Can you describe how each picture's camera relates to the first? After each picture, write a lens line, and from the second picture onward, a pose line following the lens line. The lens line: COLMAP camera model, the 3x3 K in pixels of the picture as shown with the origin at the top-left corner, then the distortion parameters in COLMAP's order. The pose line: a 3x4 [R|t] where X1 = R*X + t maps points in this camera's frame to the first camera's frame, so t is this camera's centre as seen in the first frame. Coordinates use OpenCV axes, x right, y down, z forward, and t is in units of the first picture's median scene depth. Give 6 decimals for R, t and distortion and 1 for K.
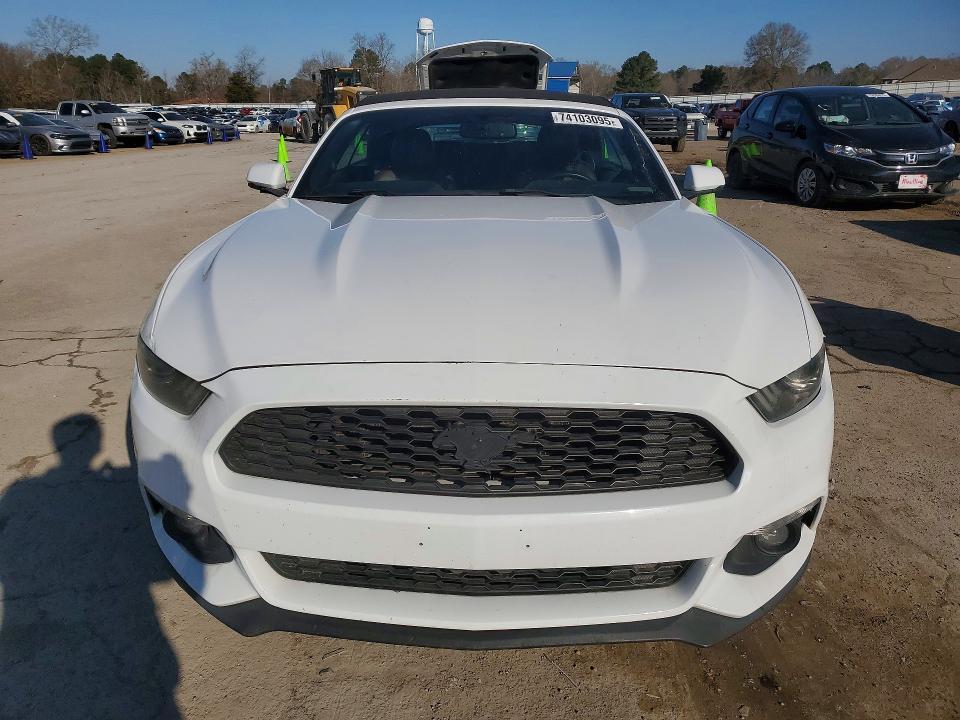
lens RADIAL K [[771.3, 0, 480.0], [0, 771.3, 360.0], [0, 0, 1]] dist [0.057608, 0.002925]
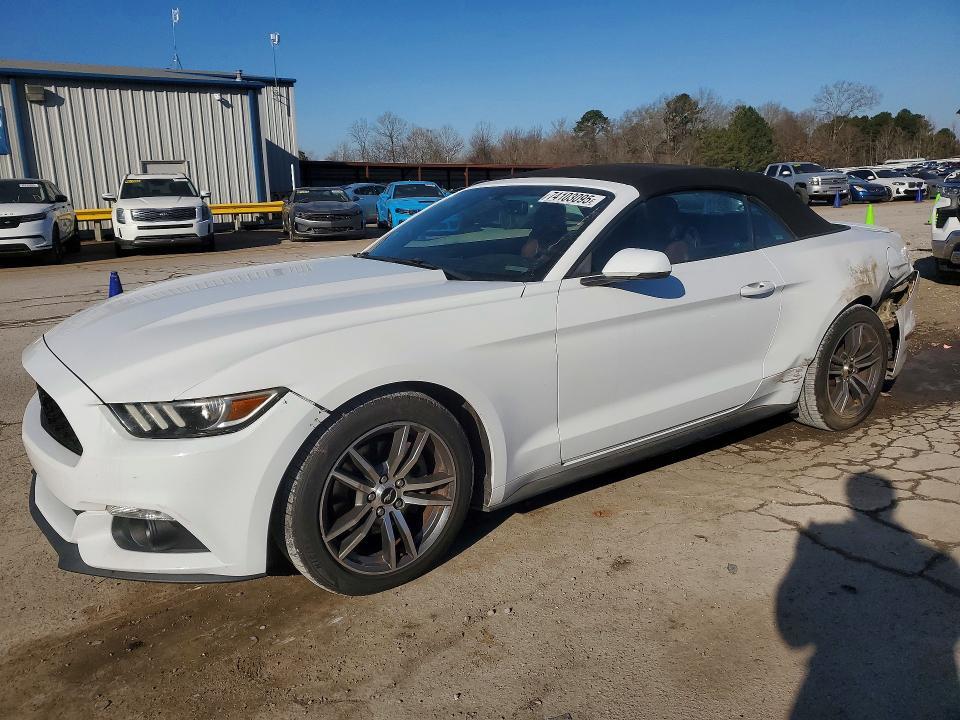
lens RADIAL K [[810.9, 0, 480.0], [0, 810.9, 360.0], [0, 0, 1]] dist [0.053171, 0.003678]
pose [[0.555324, 0.179854, -0.811953, 0.184259], [-0.238891, 0.969685, 0.051407, -0.026155], [0.796584, 0.165421, 0.581455, 0.065247]]
